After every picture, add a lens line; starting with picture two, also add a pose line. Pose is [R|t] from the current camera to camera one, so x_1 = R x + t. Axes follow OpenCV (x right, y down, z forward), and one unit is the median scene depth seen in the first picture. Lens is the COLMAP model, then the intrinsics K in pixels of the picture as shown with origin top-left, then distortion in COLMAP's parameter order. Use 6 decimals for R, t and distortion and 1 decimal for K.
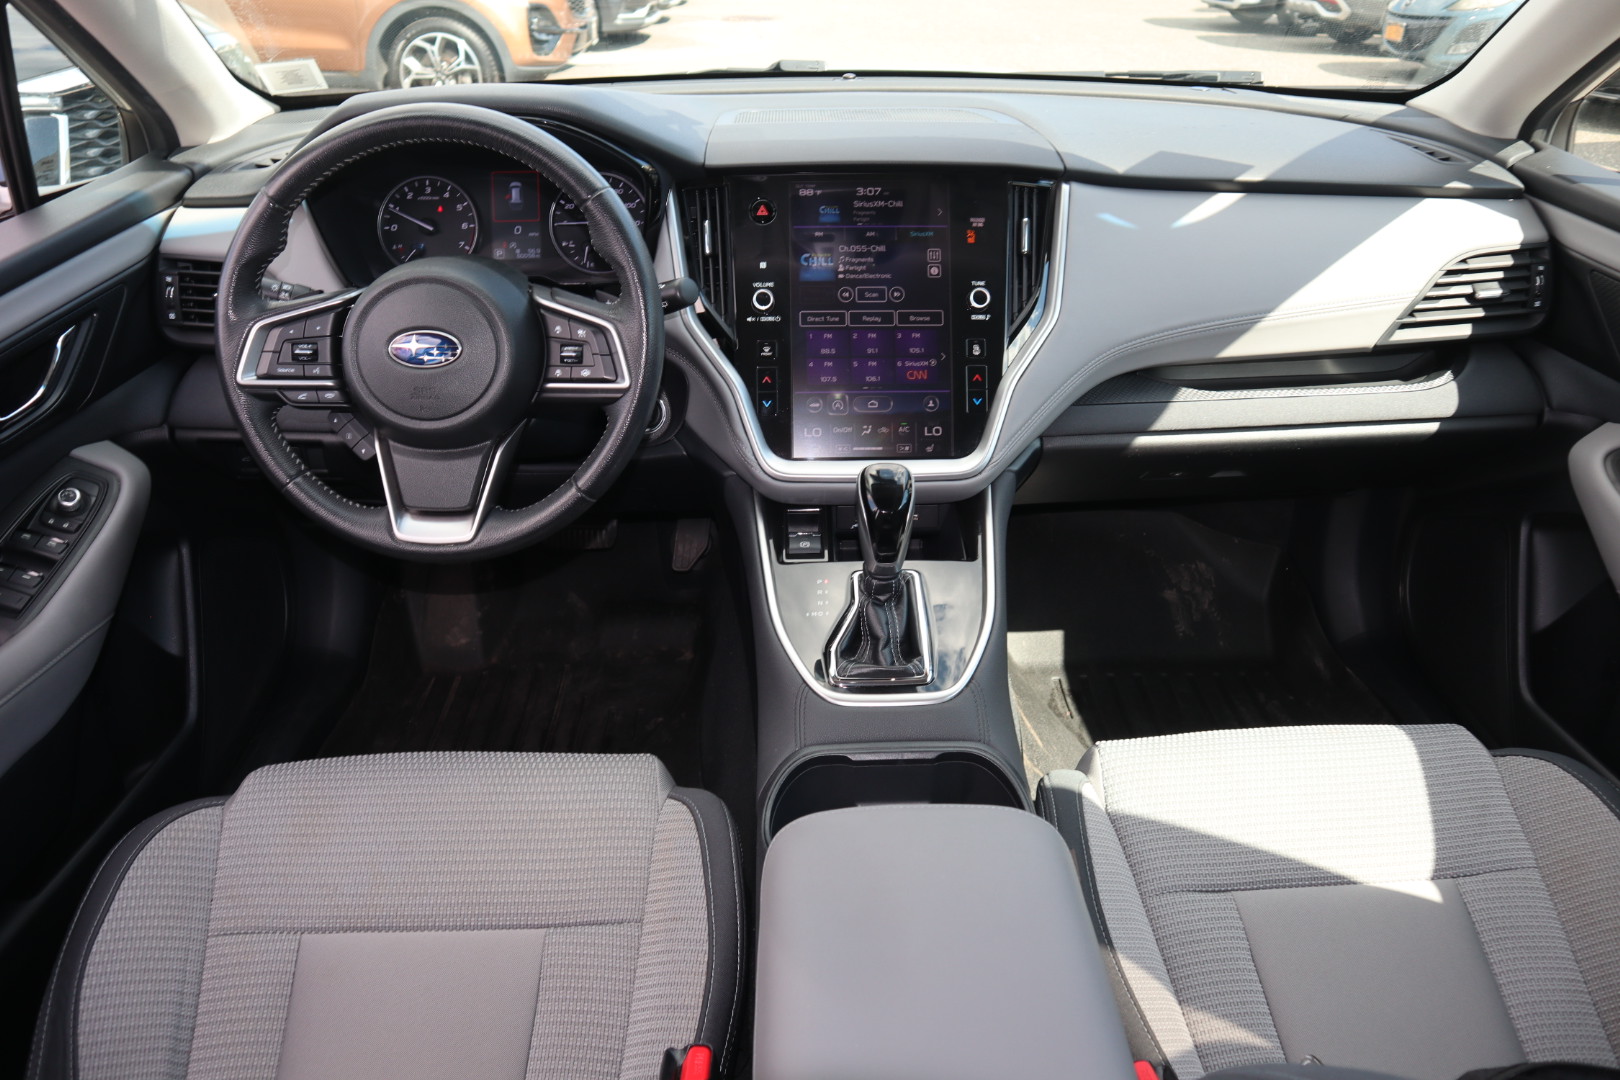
lens RADIAL K [[1128.2, 0, 818.3], [0, 1128.2, 546.9], [0, 0, 1]] dist [-0.119392, 0.079142]
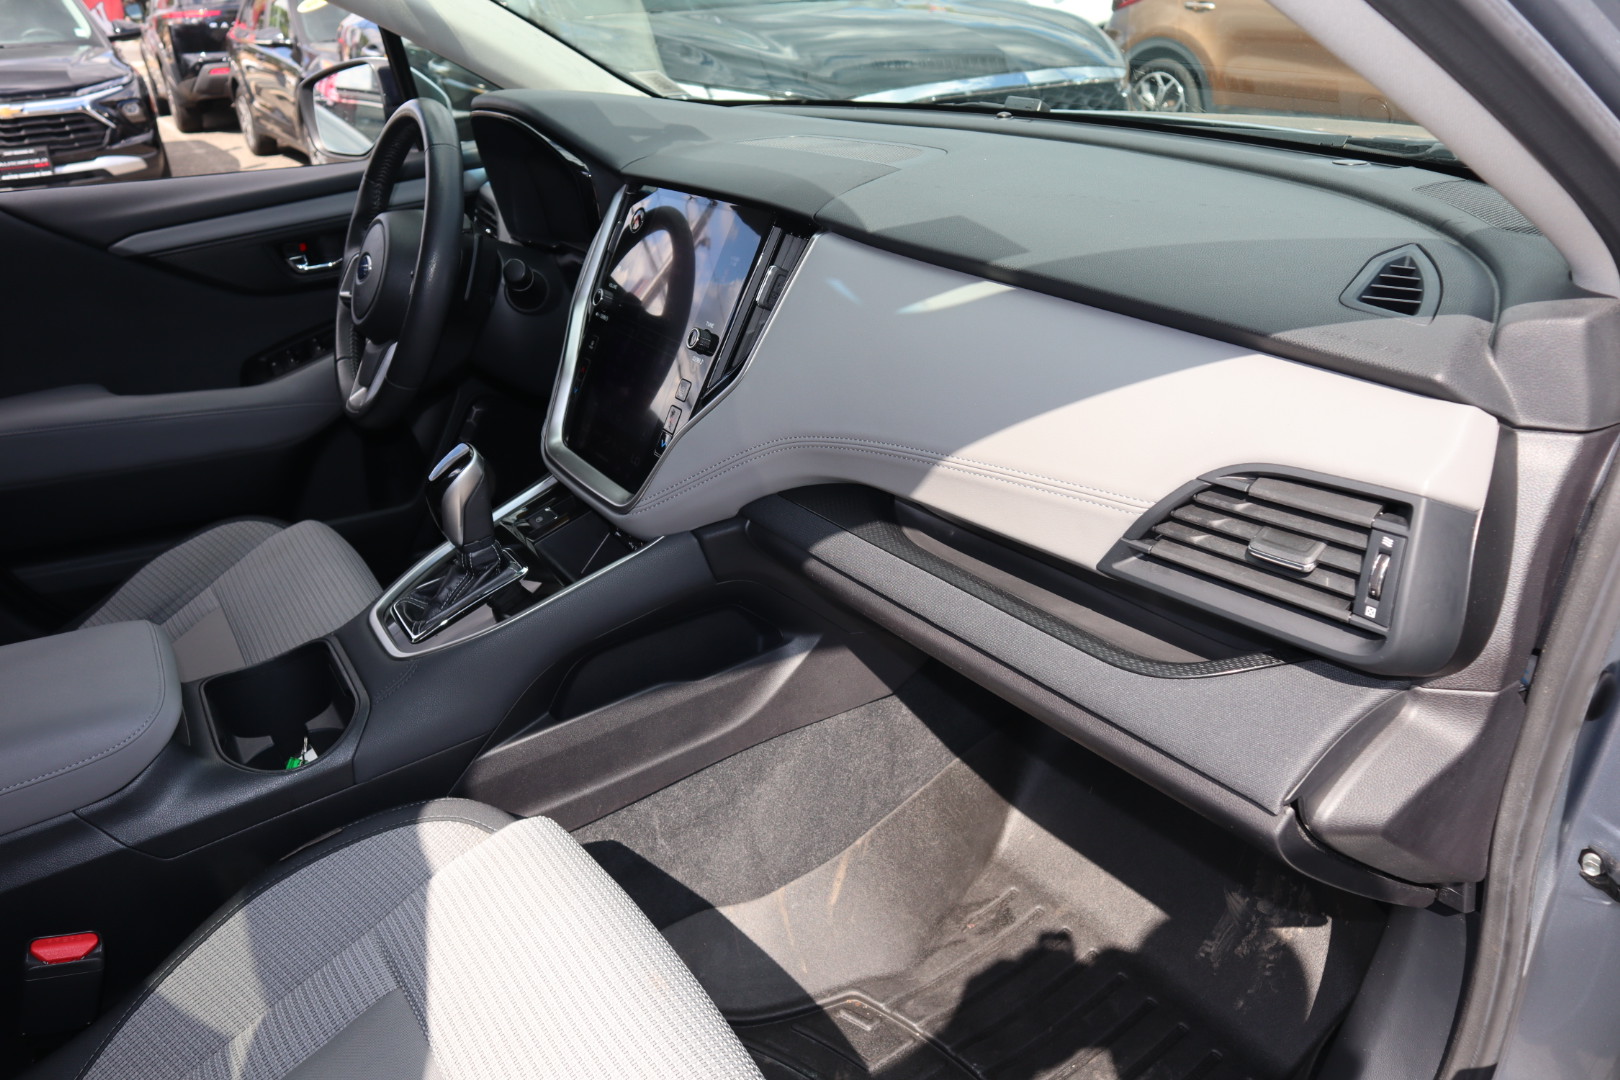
lens RADIAL K [[1128.2, 0, 818.3], [0, 1128.2, 546.9], [0, 0, 1]] dist [-0.119392, 0.079142]
pose [[0.510431, 0.354631, -0.783388, 0.958195], [-0.383019, 0.909404, 0.162113, -0.248439], [0.769907, 0.217305, 0.600018, 0.541134]]
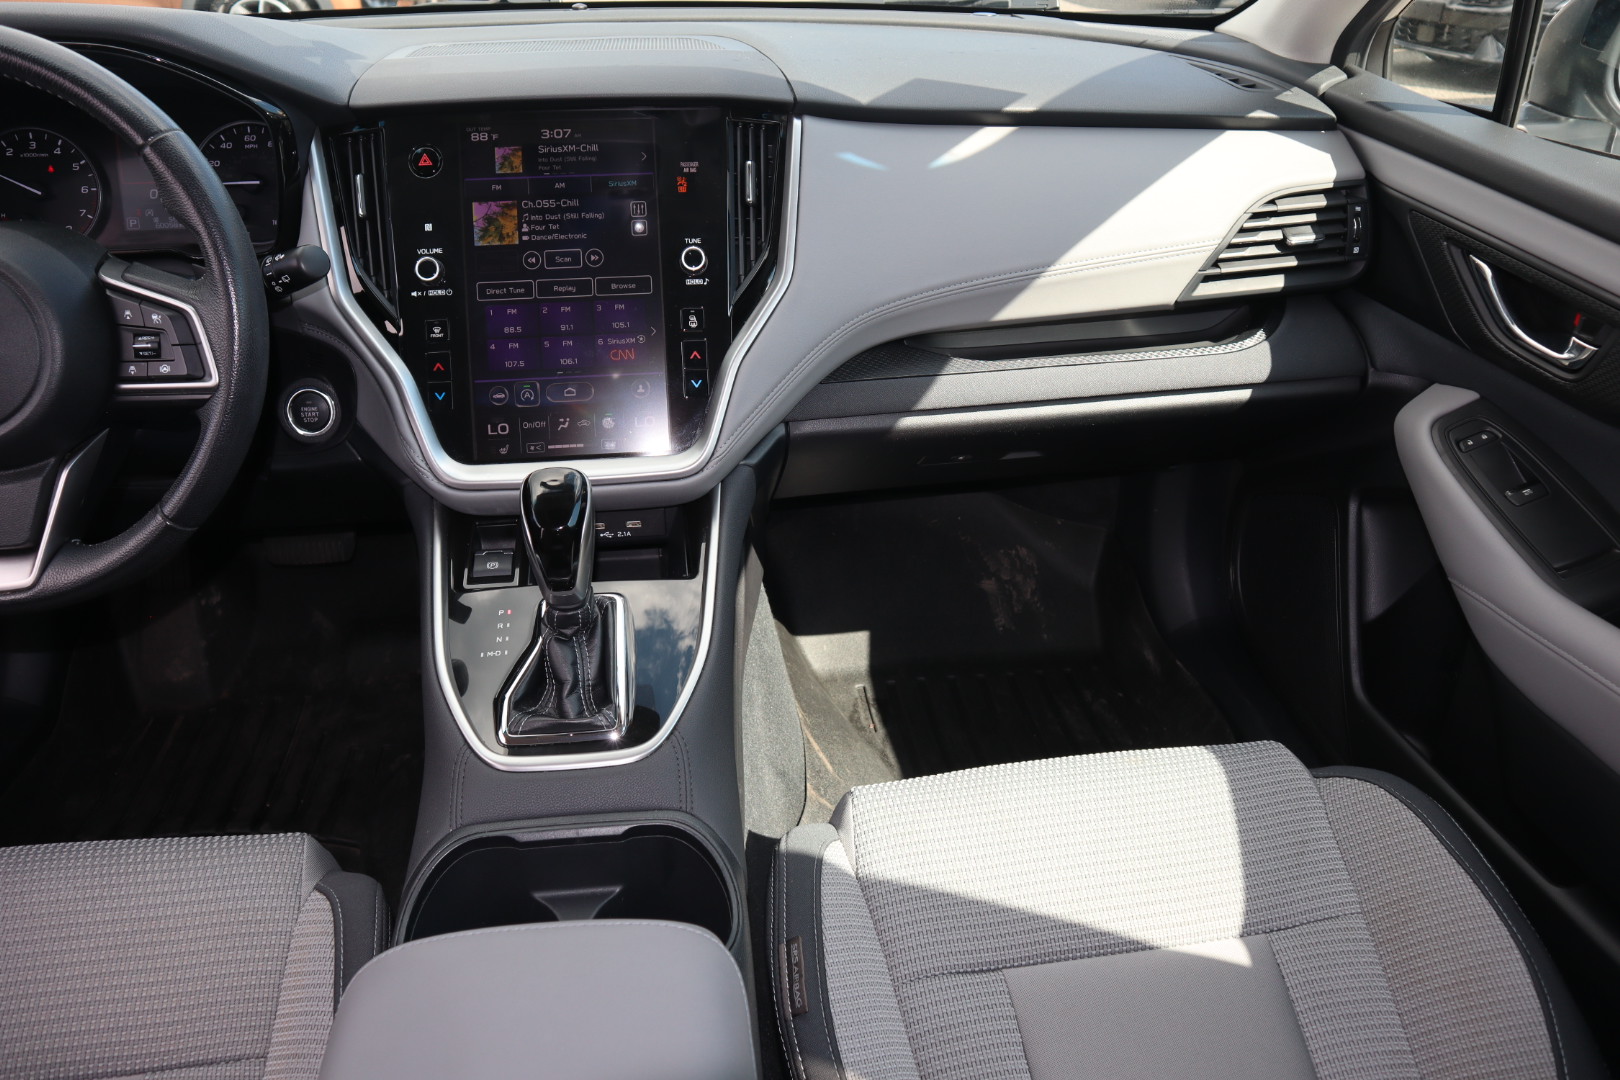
lens RADIAL K [[1124.5, 0, 818.3], [0, 1124.5, 543.2], [0, 0, 1]] dist [-0.117278, 0.076384]
pose [[0.995233, -0.042163, 0.087945, 0.151015], [0.040223, 0.998909, 0.023711, -0.027490], [-0.088849, -0.020060, 0.995843, 0.163380]]
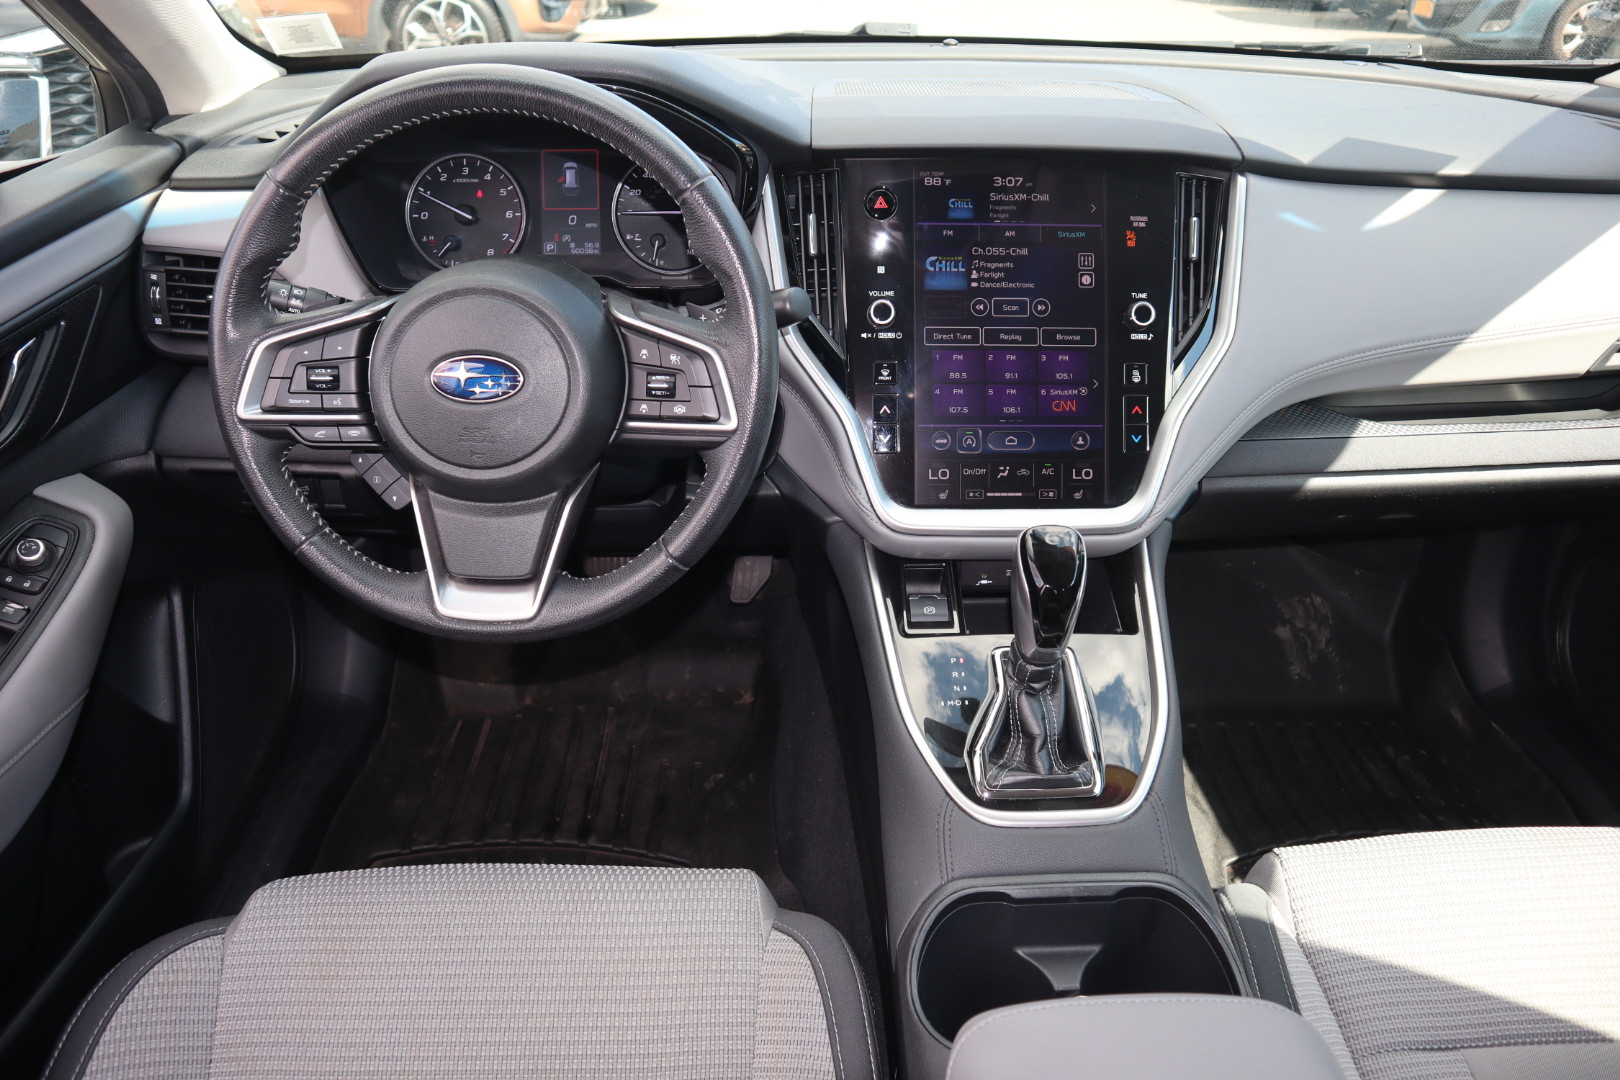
lens RADIAL K [[1124.5, 0, 818.3], [0, 1124.5, 543.2], [0, 0, 1]] dist [-0.117278, 0.076384]
pose [[0.999958, 0.008624, 0.003207, -0.094178], [-0.008687, 0.999754, 0.020417, -0.065894], [-0.003030, -0.020444, 0.999786, 0.173110]]
